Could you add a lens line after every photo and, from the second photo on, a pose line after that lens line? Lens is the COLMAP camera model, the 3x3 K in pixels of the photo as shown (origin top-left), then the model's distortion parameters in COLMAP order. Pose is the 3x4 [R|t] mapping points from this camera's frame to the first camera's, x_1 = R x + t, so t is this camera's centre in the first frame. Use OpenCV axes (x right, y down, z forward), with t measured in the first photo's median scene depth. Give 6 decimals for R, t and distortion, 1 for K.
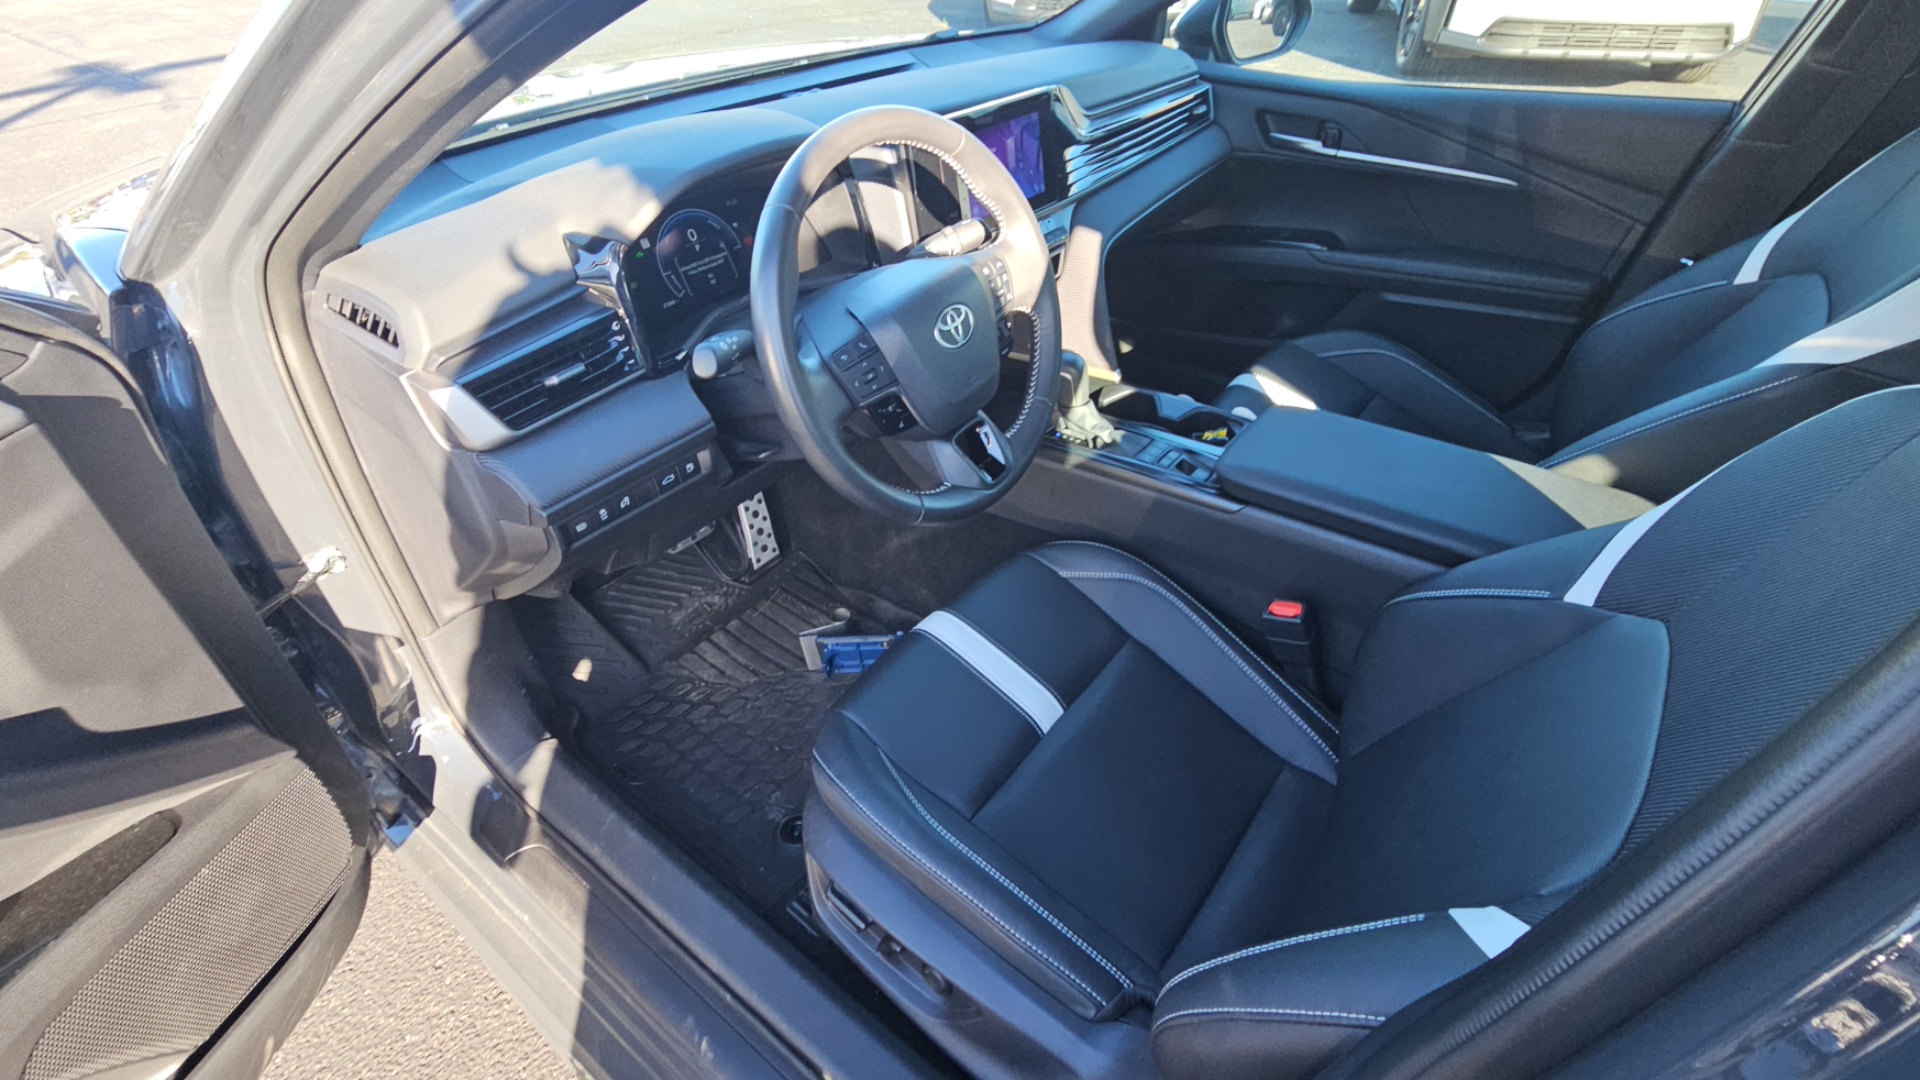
lens RADIAL K [[859.6, 0, 972.1], [0, 859.6, 534.0], [0, 0, 1]] dist [0.009528, -0.007335]
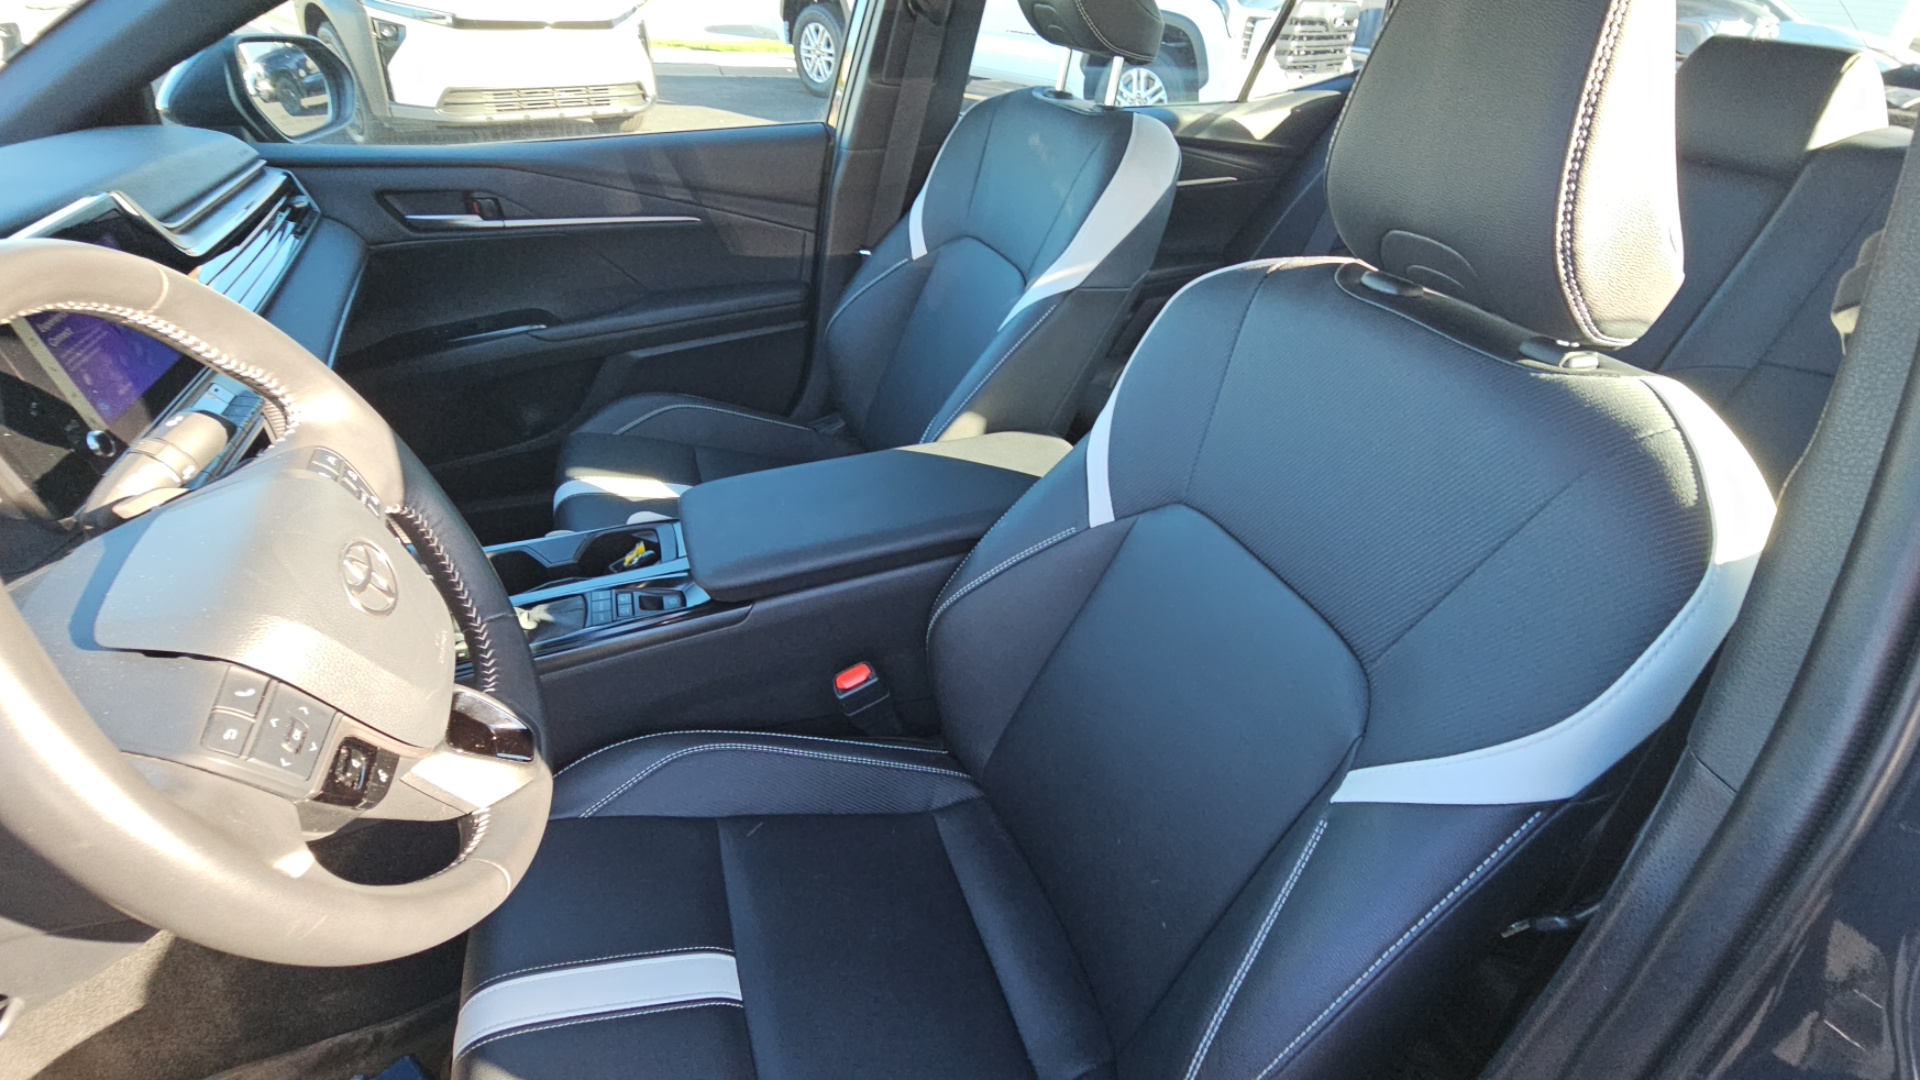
lens RADIAL K [[859.6, 0, 969.3], [0, 859.6, 544.6], [0, 0, 1]] dist [0.009528, -0.007335]
pose [[0.518650, -0.444292, 0.730484, -0.138222], [0.486143, 0.856073, 0.175511, -0.104407], [-0.703326, 0.264091, 0.659992, 0.211070]]
